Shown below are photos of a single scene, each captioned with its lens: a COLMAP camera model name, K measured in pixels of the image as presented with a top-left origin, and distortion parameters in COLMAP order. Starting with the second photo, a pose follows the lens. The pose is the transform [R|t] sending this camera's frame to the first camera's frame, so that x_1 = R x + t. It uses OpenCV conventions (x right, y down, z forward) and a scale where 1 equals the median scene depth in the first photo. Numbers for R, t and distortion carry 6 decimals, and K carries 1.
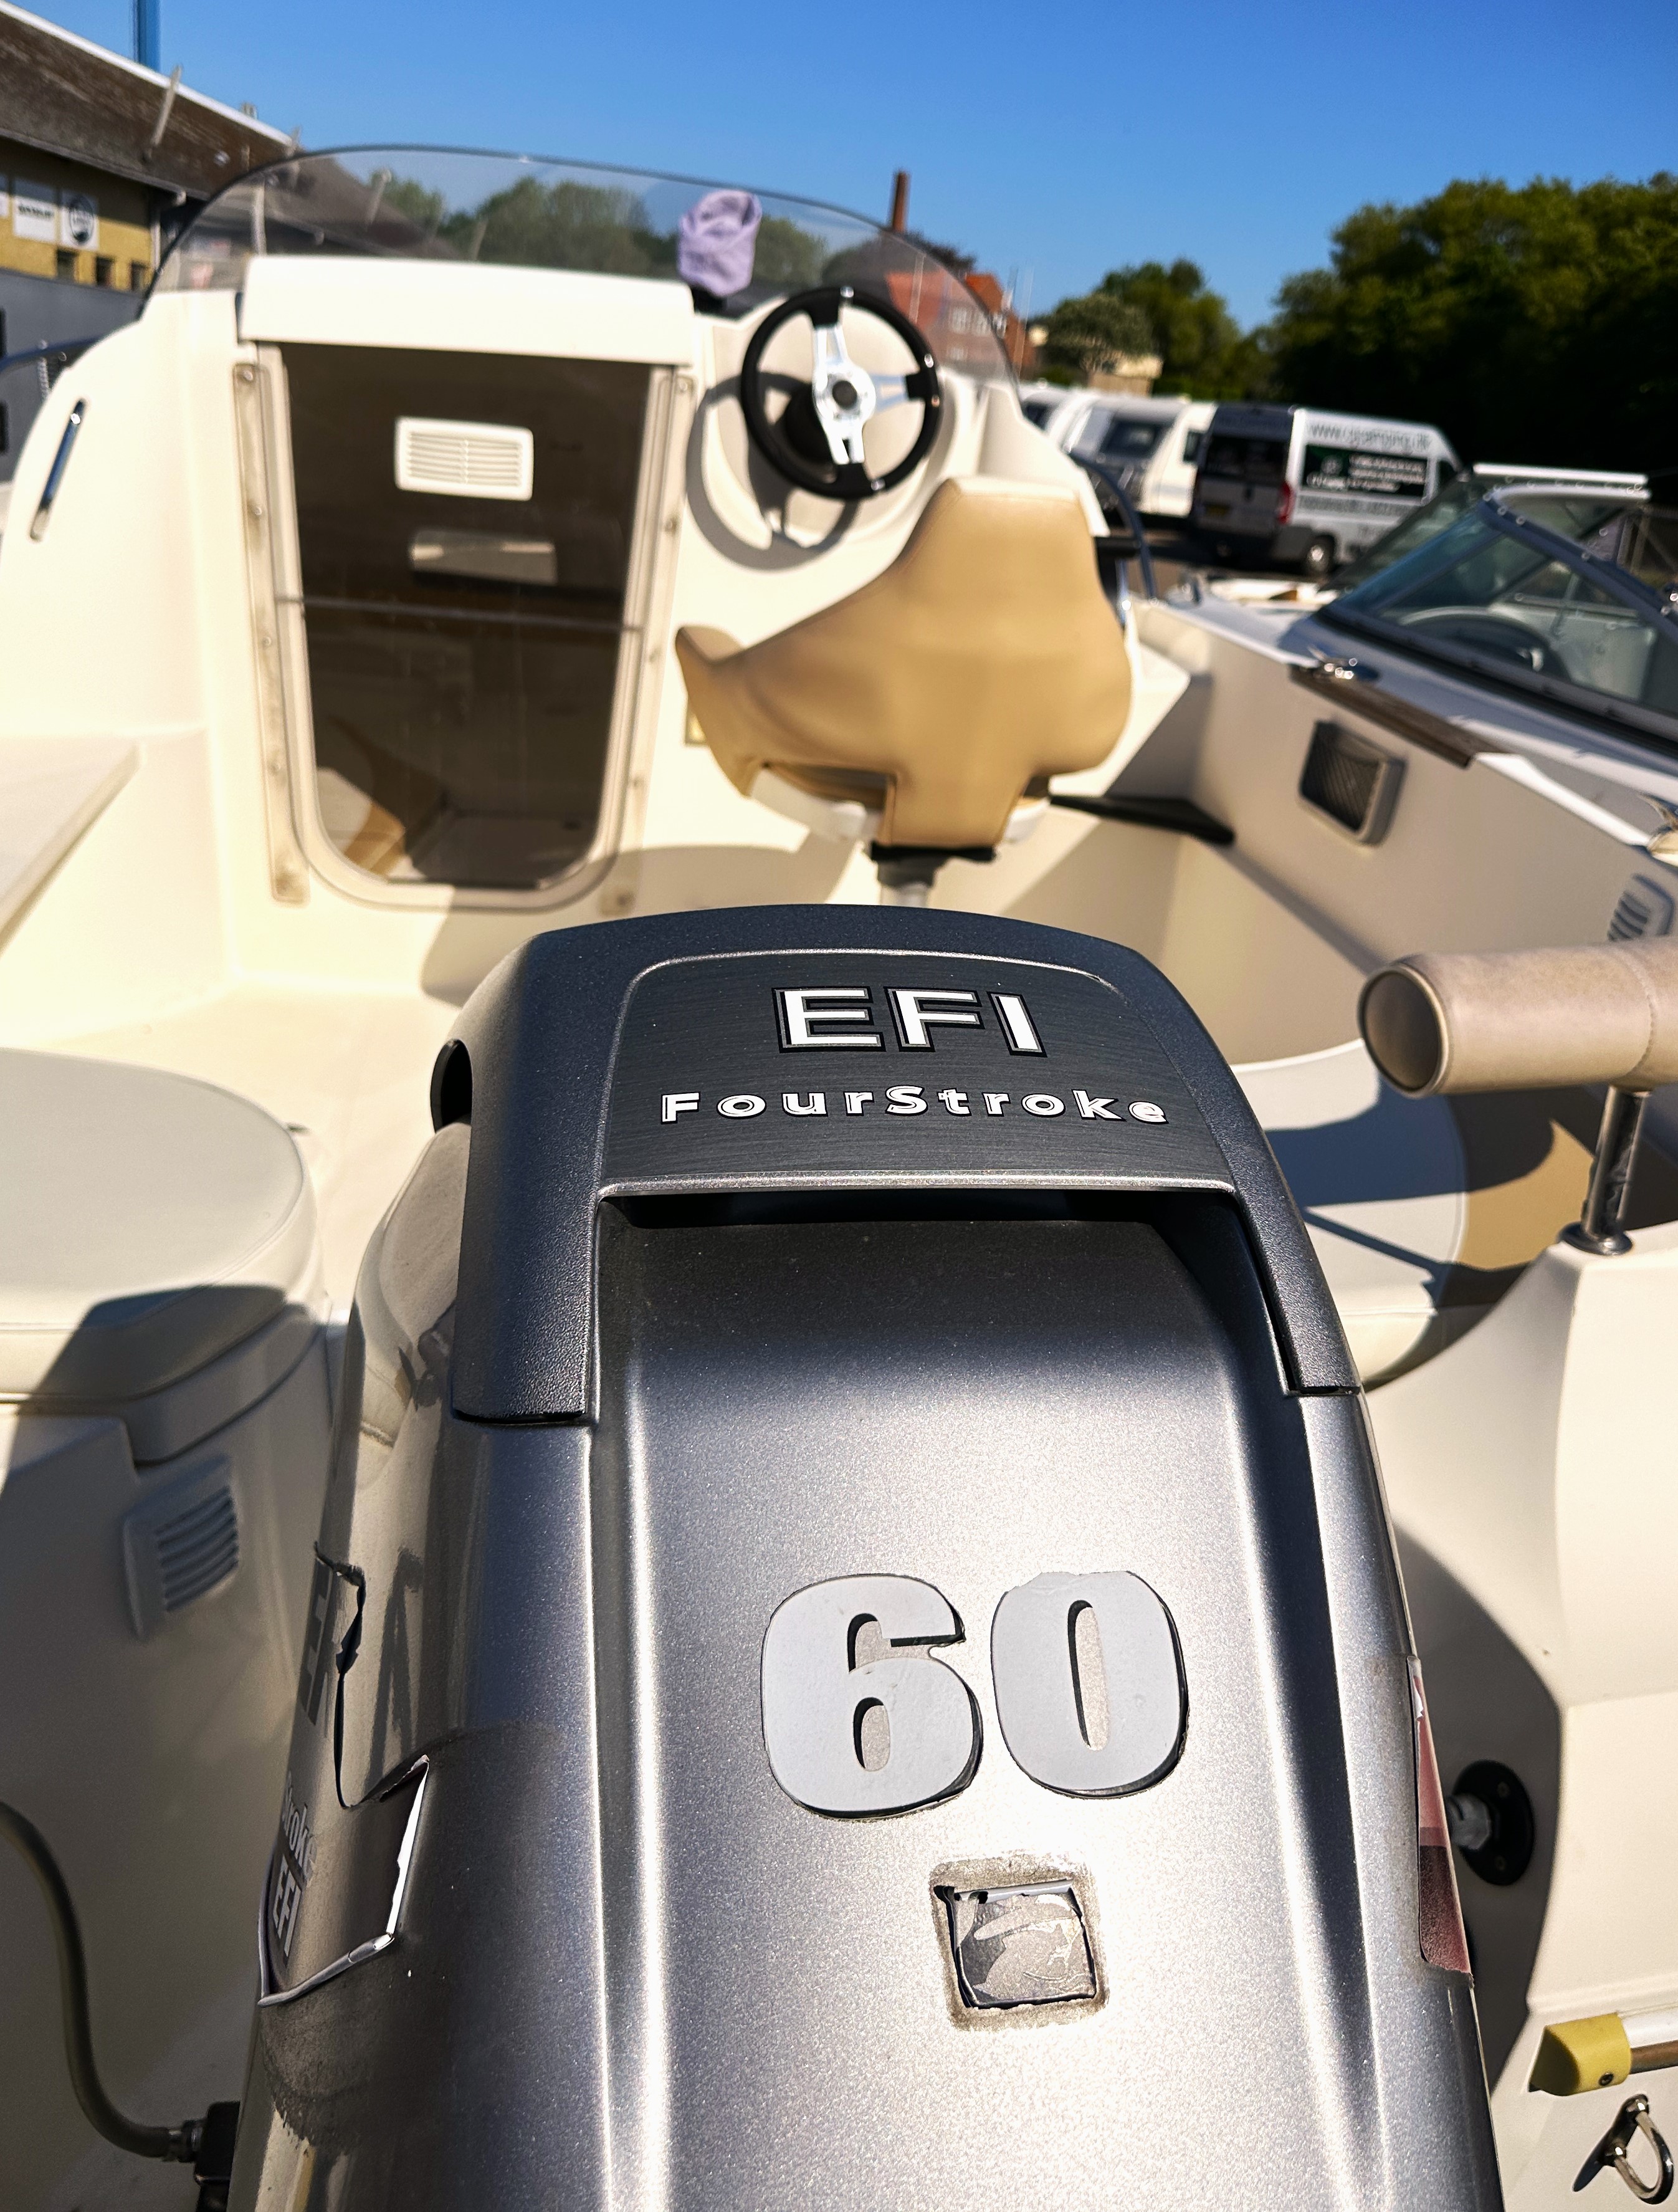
lens RADIAL K [[1674.7, 0, 839.0], [0, 1674.7, 1106.0], [0, 0, 1]] dist [0.006233, 0.000717]
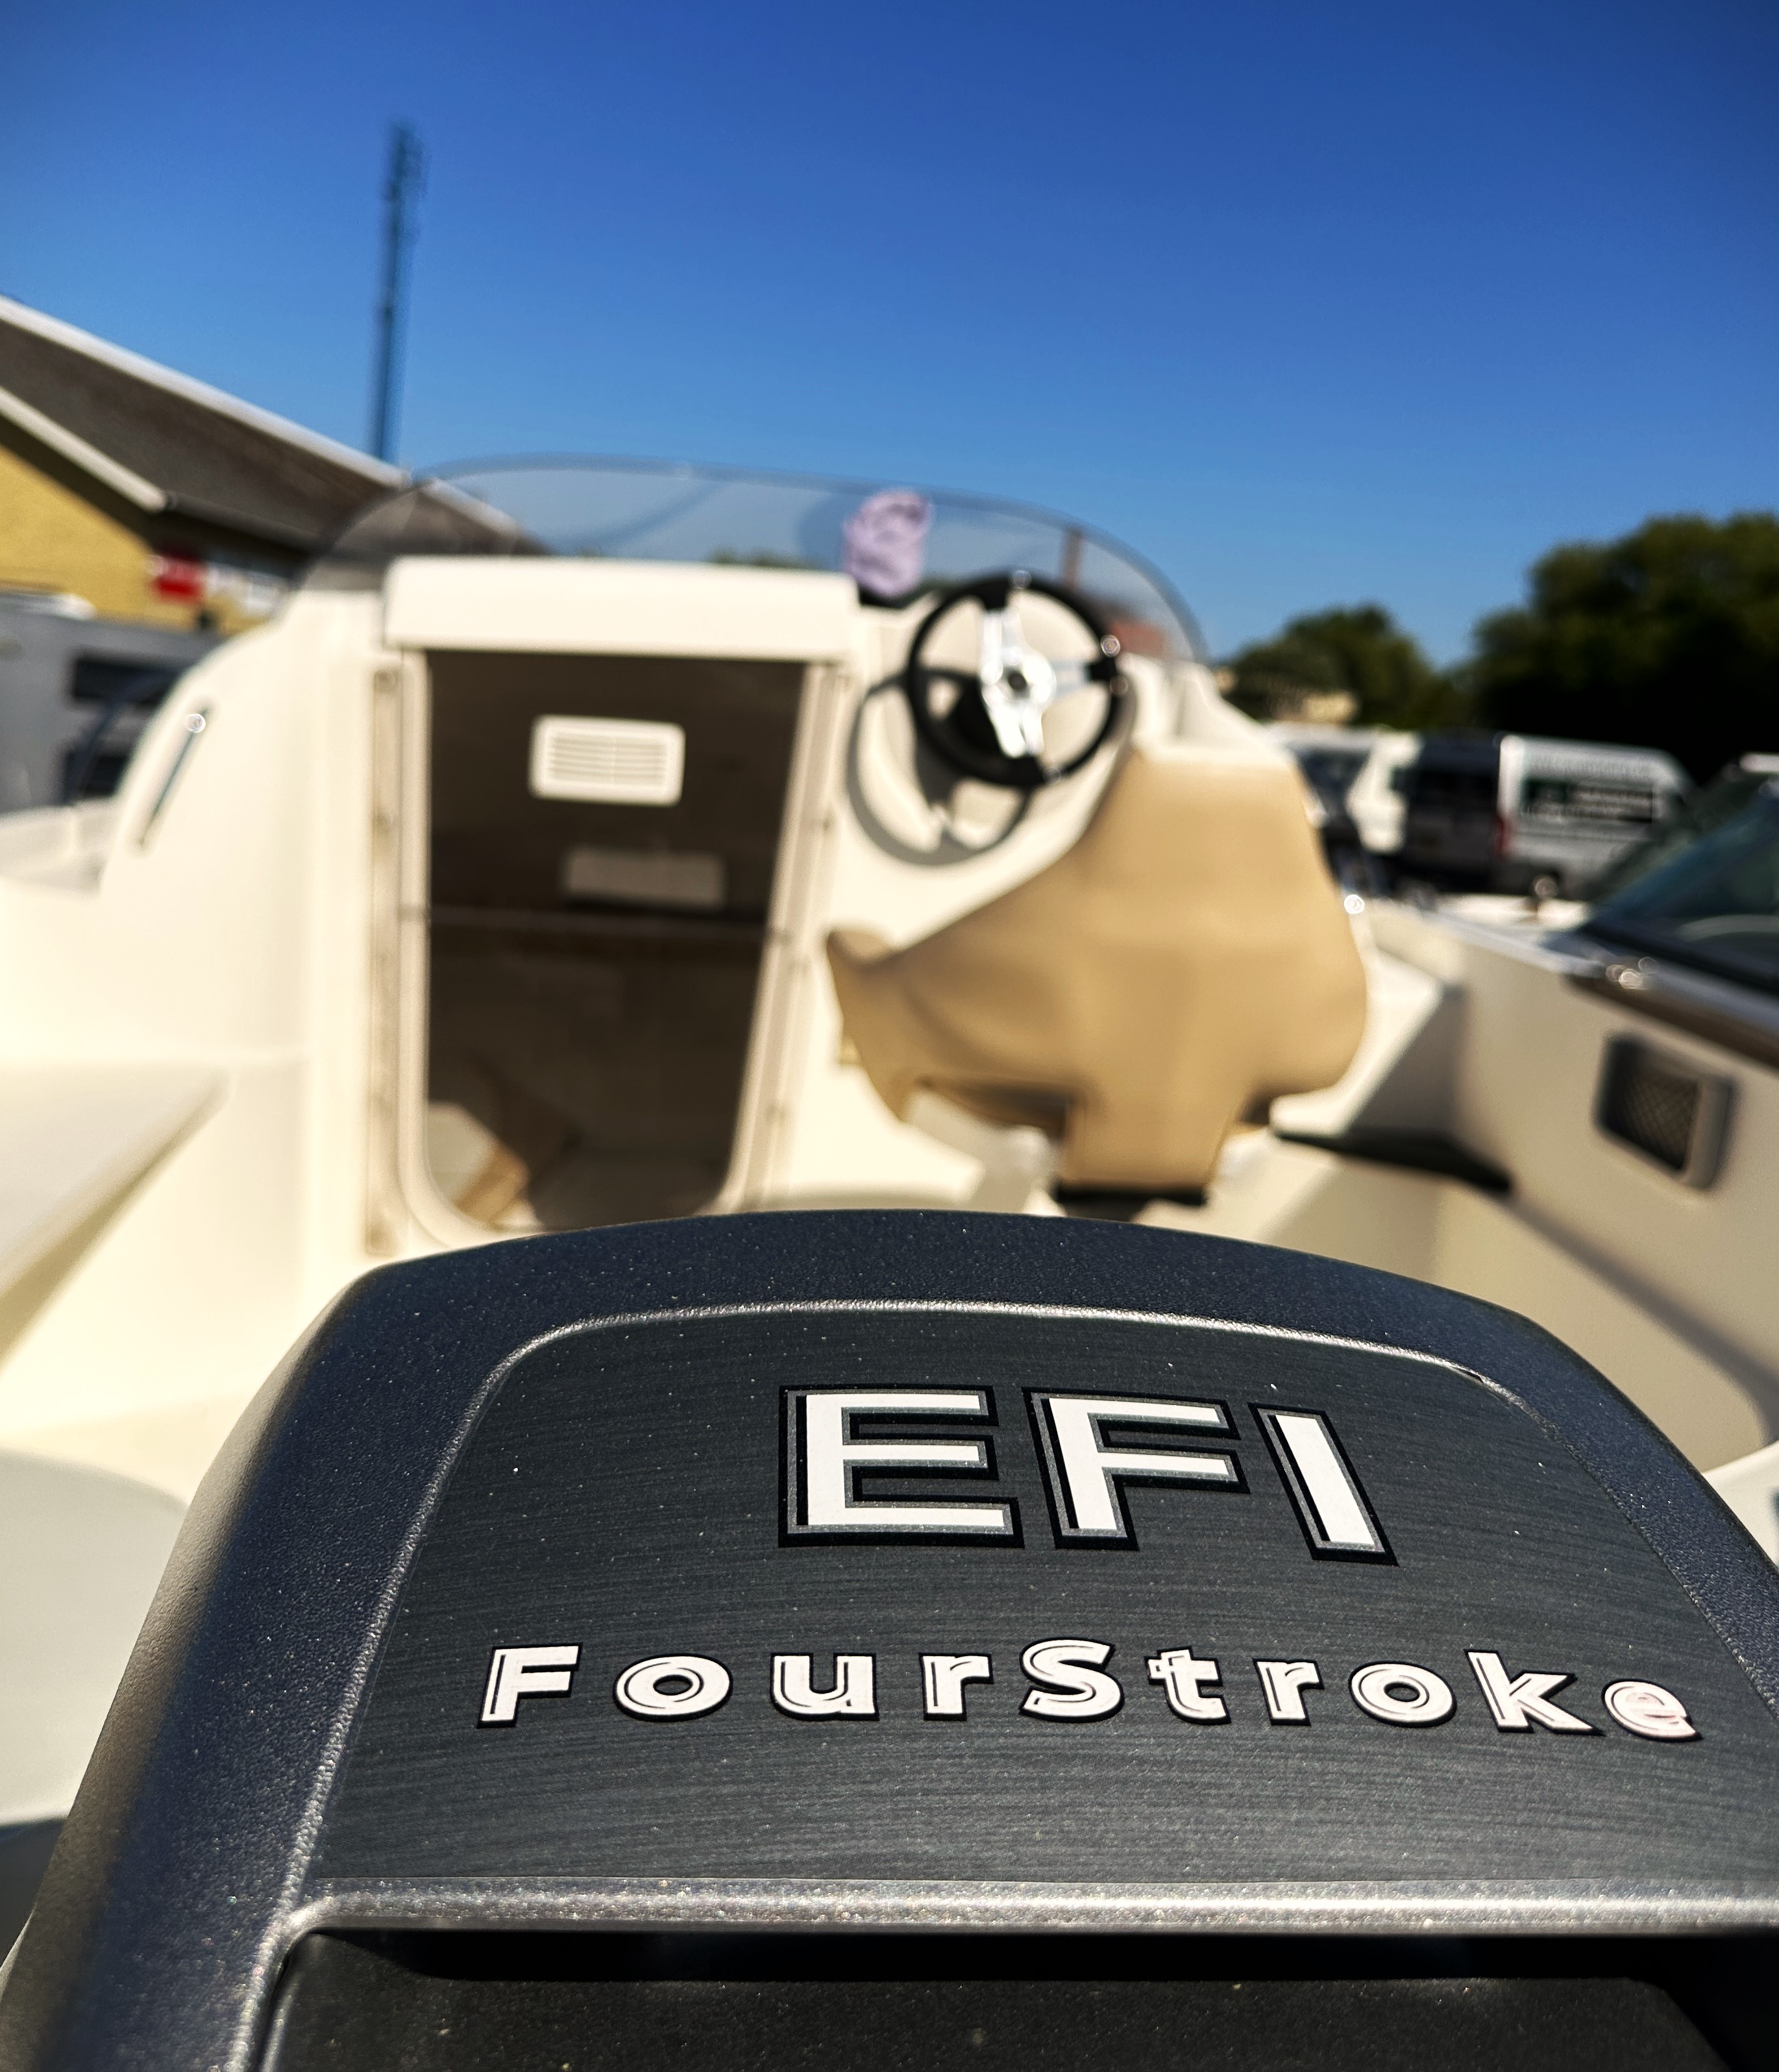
lens RADIAL K [[1763.3, 0, 883.9], [0, 1763.3, 804.2], [0, 0, 1]] dist [0.068116, -0.175678]
pose [[0.996665, -0.007351, -0.081273, 0.008473], [-0.023146, 0.929569, -0.367920, -0.011501], [0.078253, 0.368574, 0.926299, 0.138253]]
